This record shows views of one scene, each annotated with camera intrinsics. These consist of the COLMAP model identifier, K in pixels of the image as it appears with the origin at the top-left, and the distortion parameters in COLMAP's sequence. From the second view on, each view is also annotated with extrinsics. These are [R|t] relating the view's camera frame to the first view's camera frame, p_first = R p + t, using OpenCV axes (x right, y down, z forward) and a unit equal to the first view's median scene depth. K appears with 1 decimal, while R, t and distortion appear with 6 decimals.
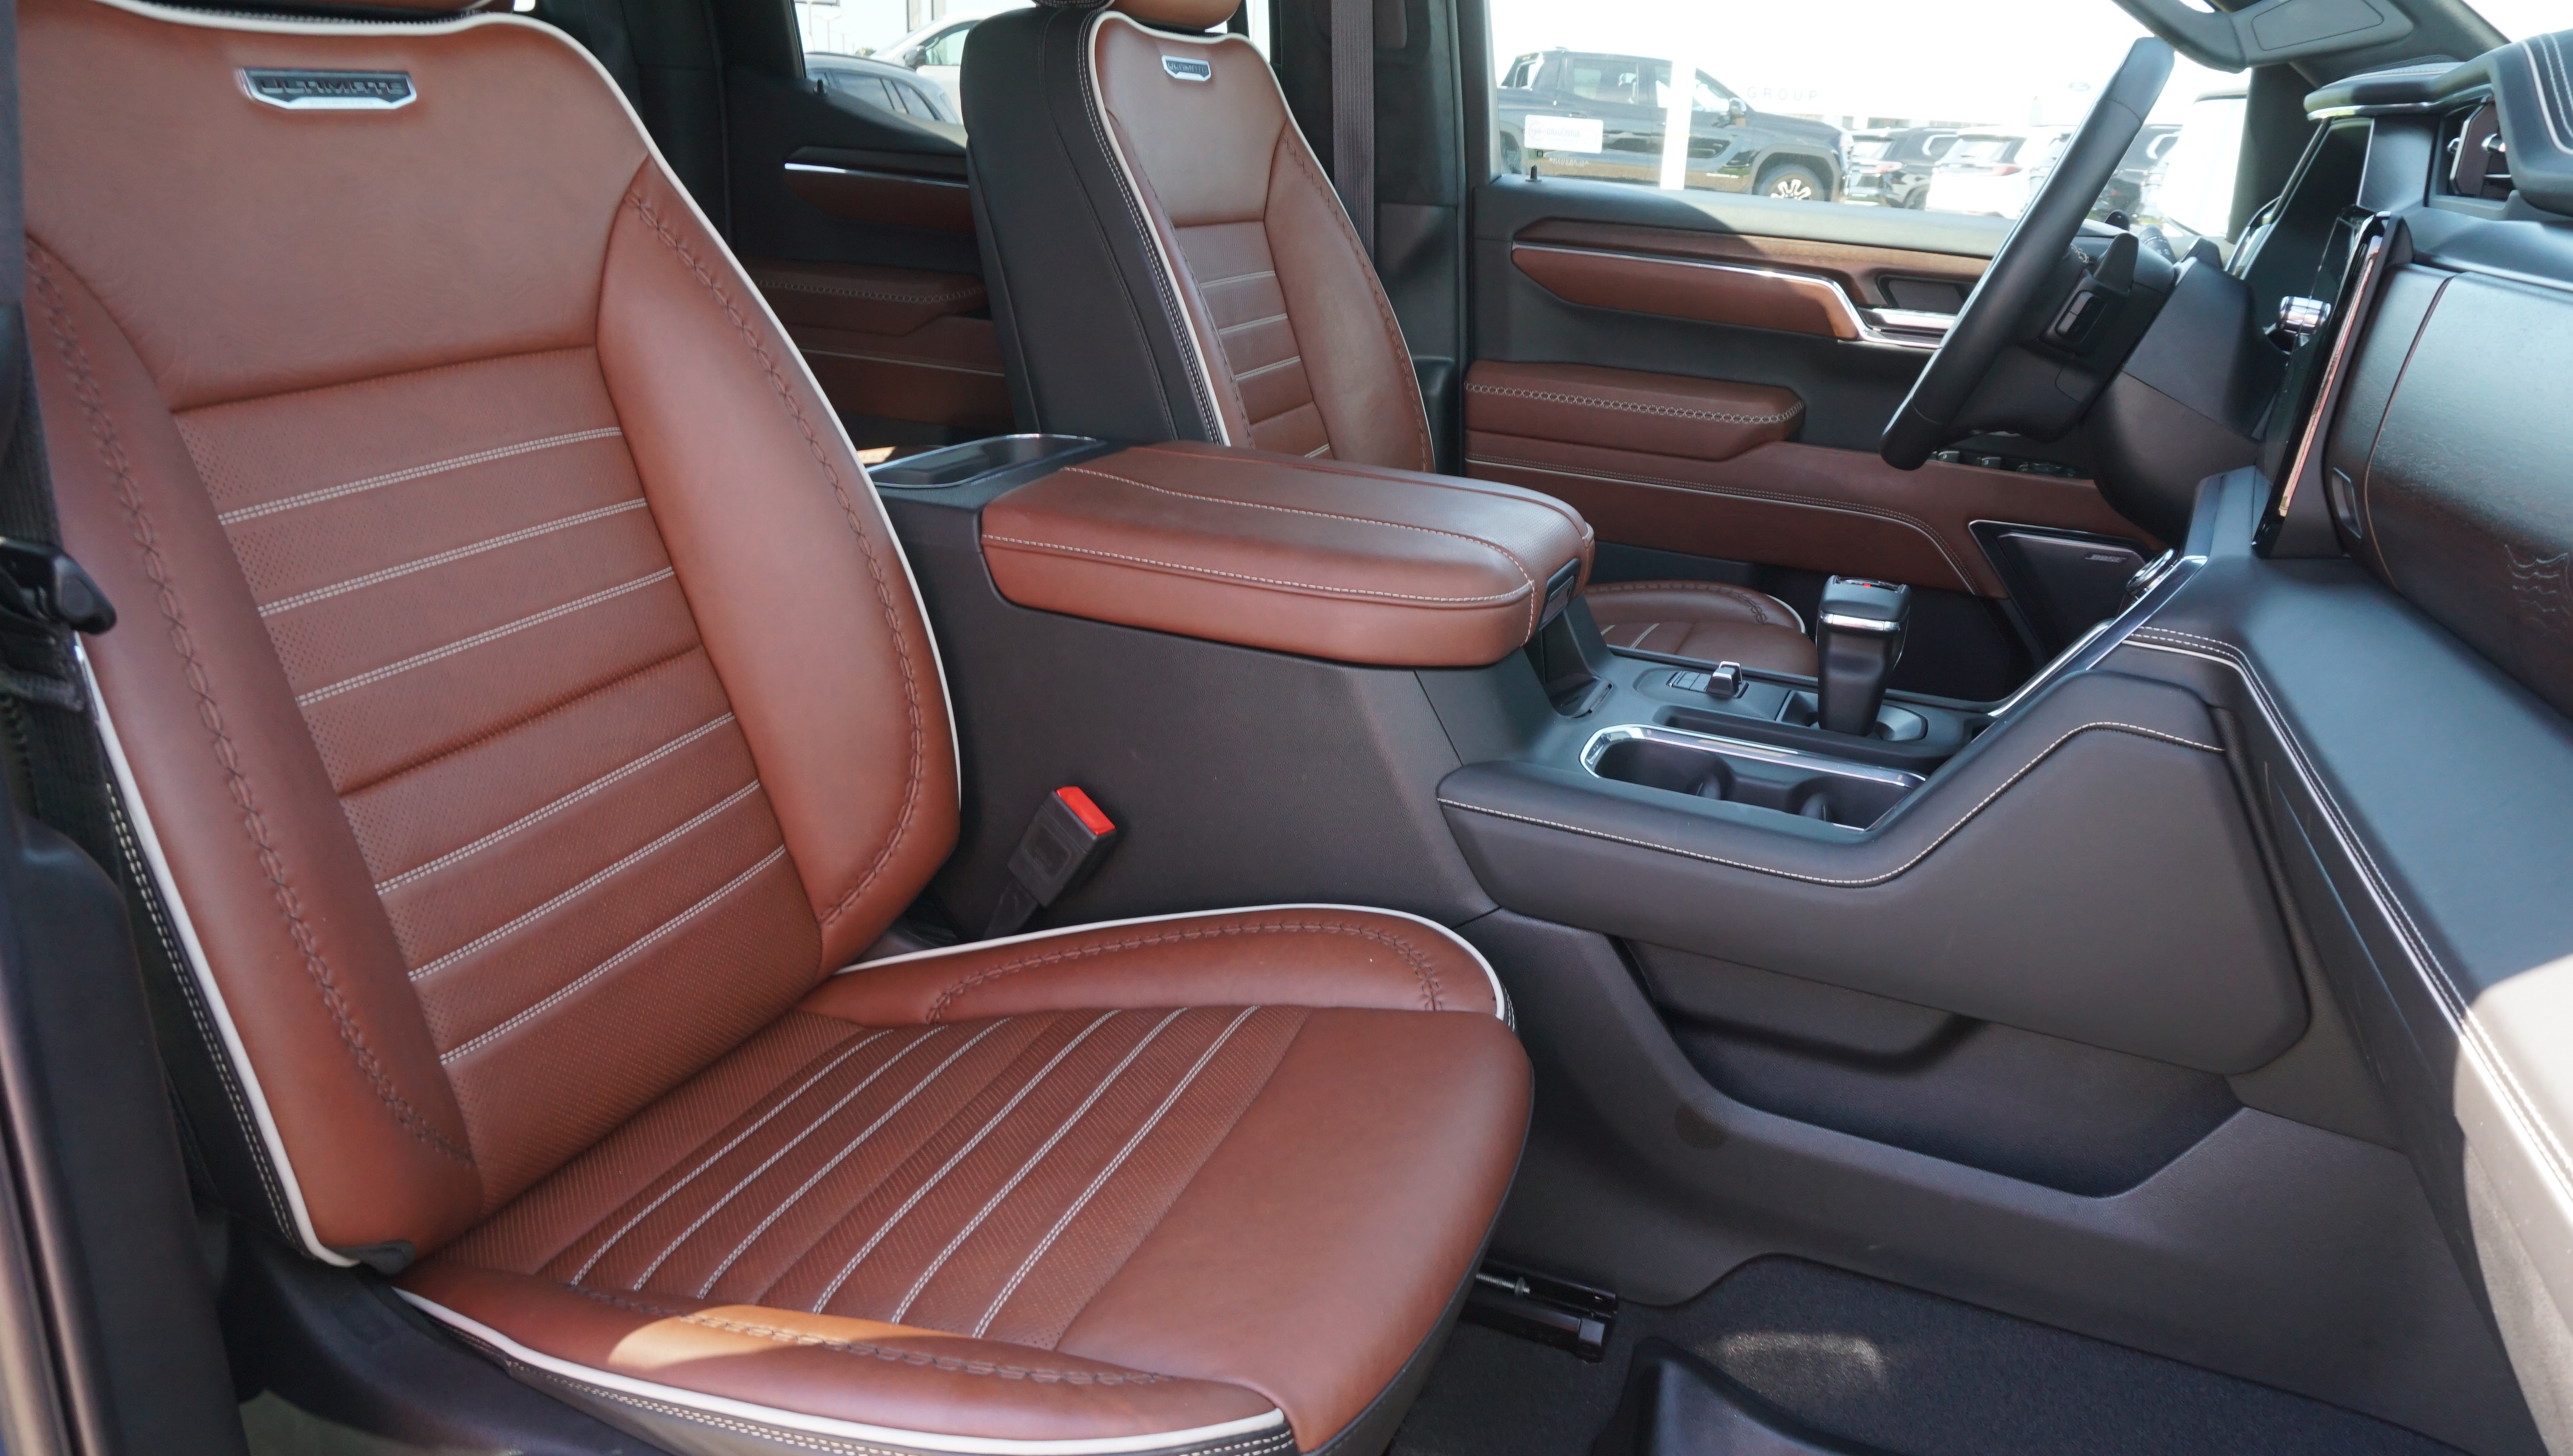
lens RADIAL K [[1722.1, 0, 1297.5], [0, 1722.1, 731.6], [0, 0, 1]] dist [-0.042287, 0.031126]
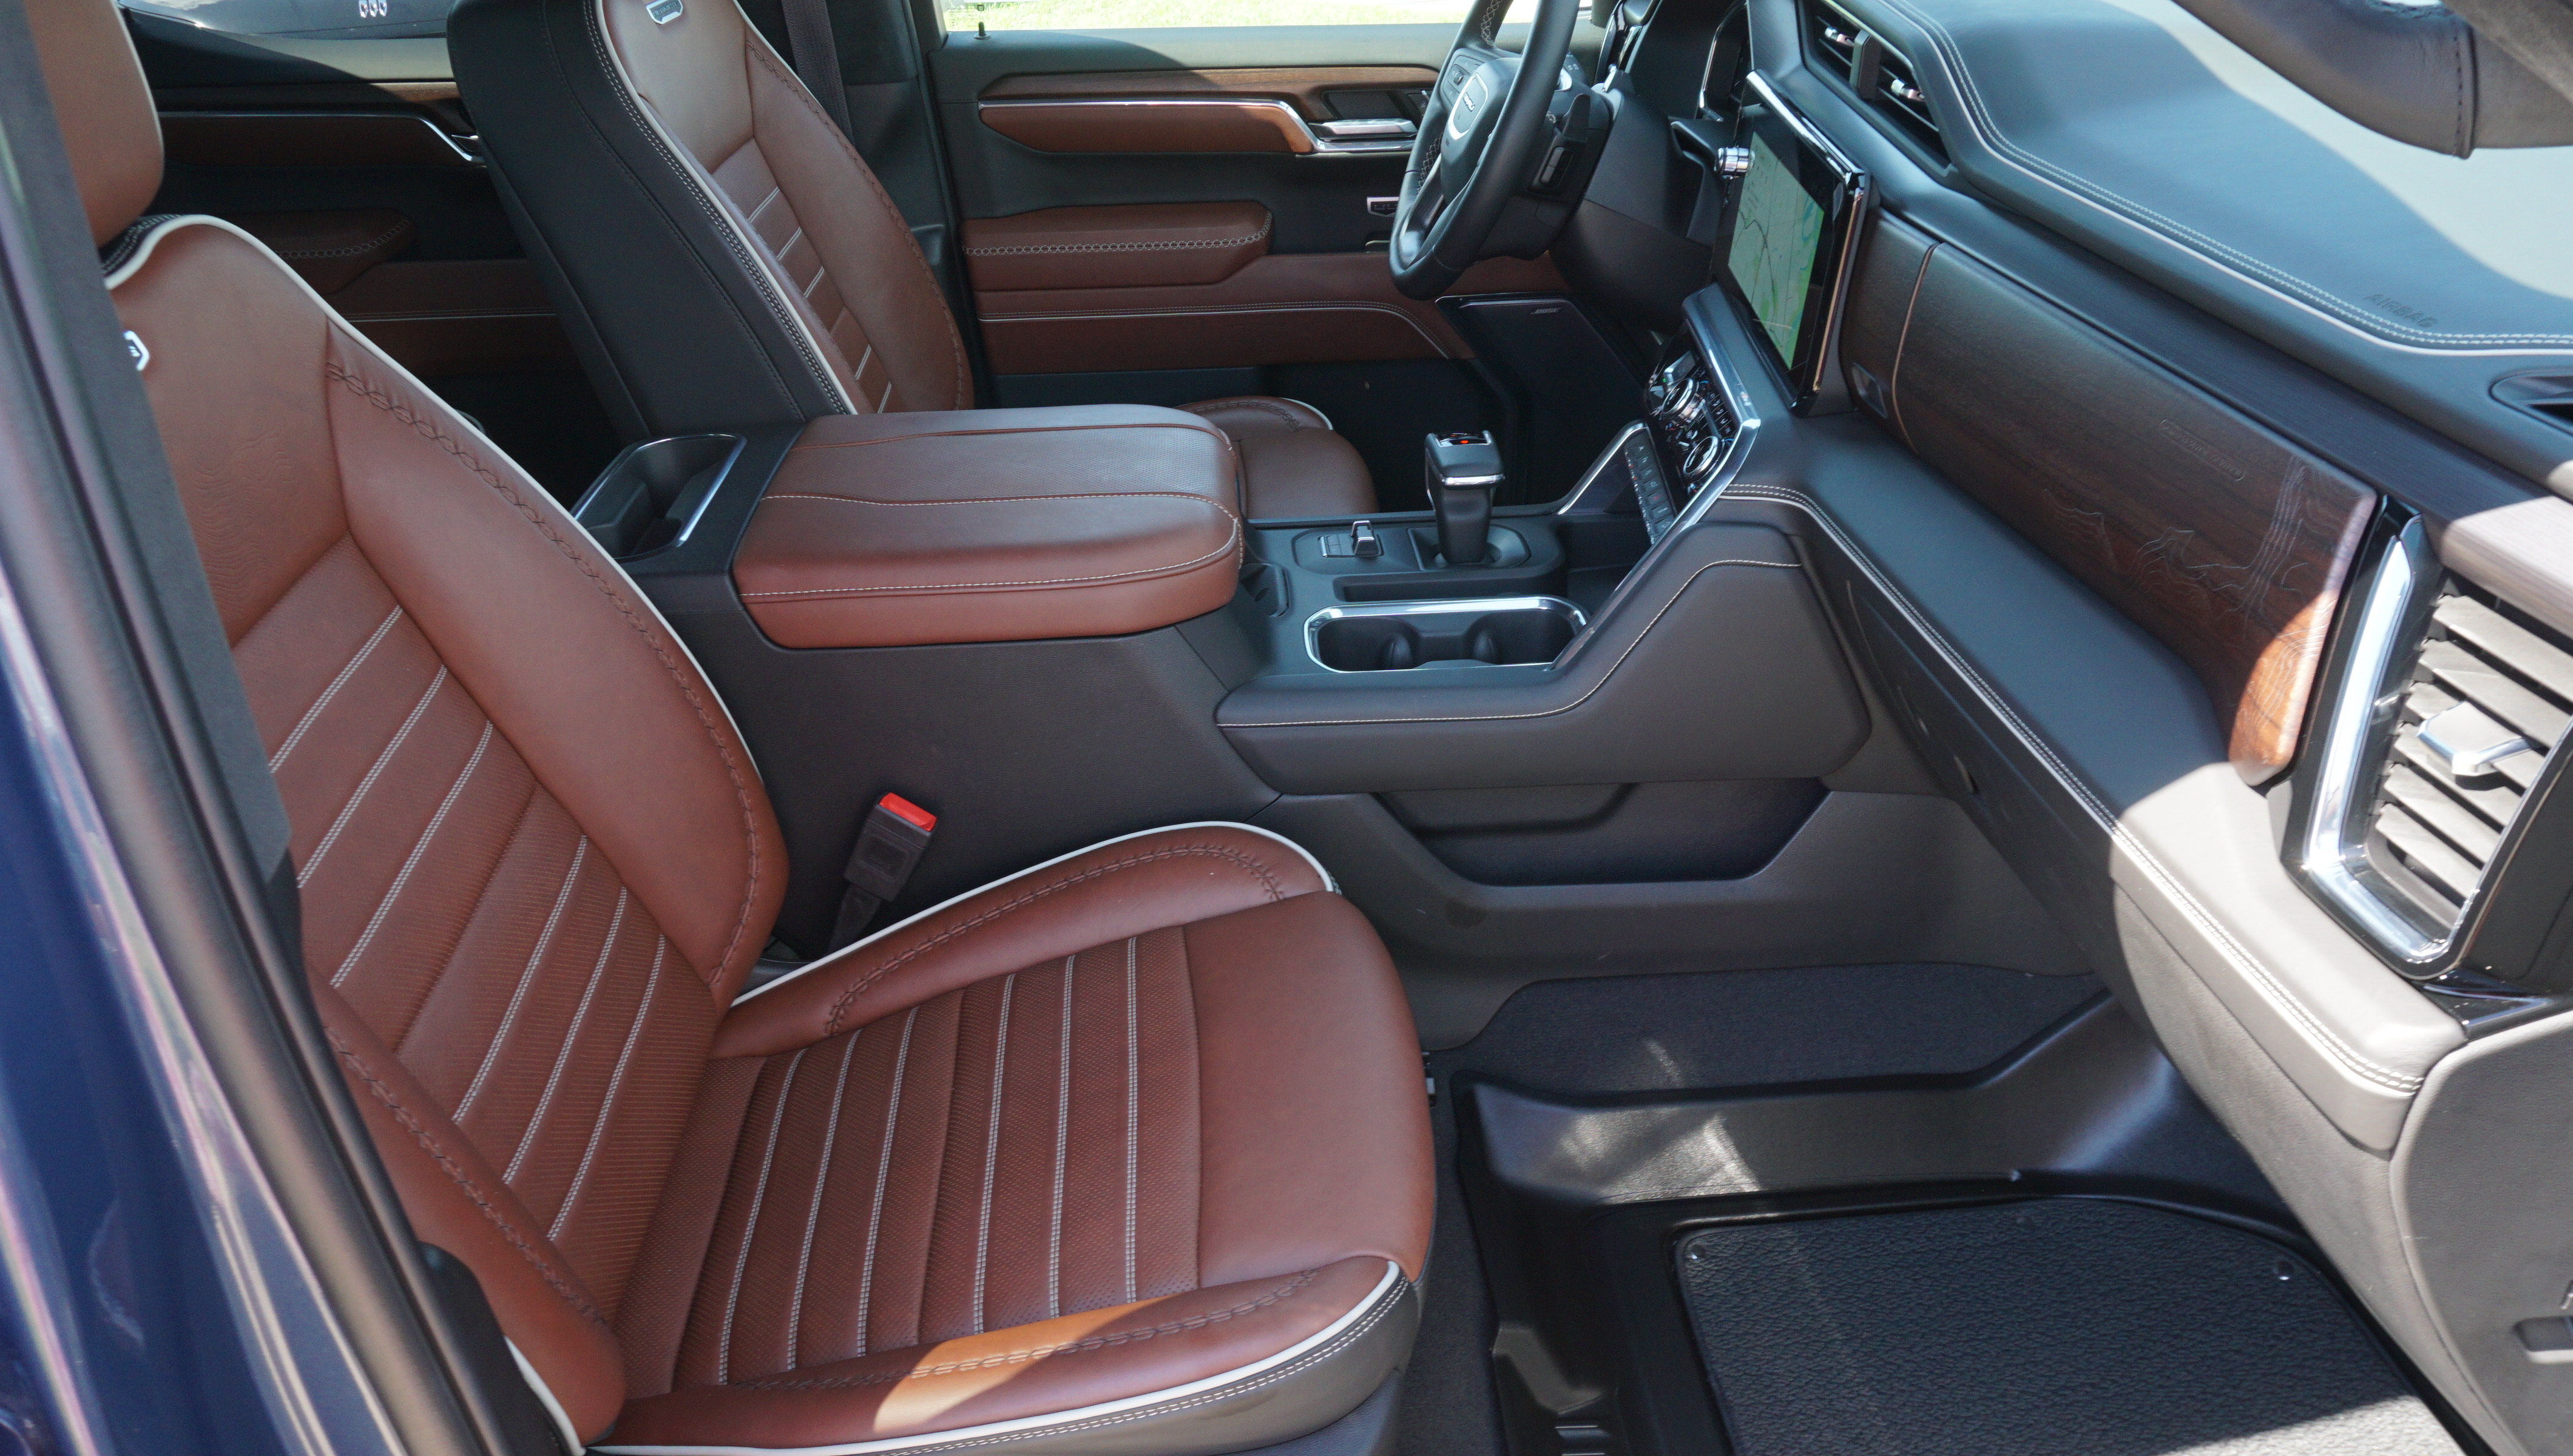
lens RADIAL K [[1722.1, 0, 1278.2], [0, 1722.1, 732.2], [0, 0, 1]] dist [-0.042287, 0.031126]
pose [[0.903007, -0.280053, 0.325806, -0.256482], [0.211558, 0.949885, 0.230134, -0.209602], [-0.373928, -0.138886, 0.917000, -0.103885]]
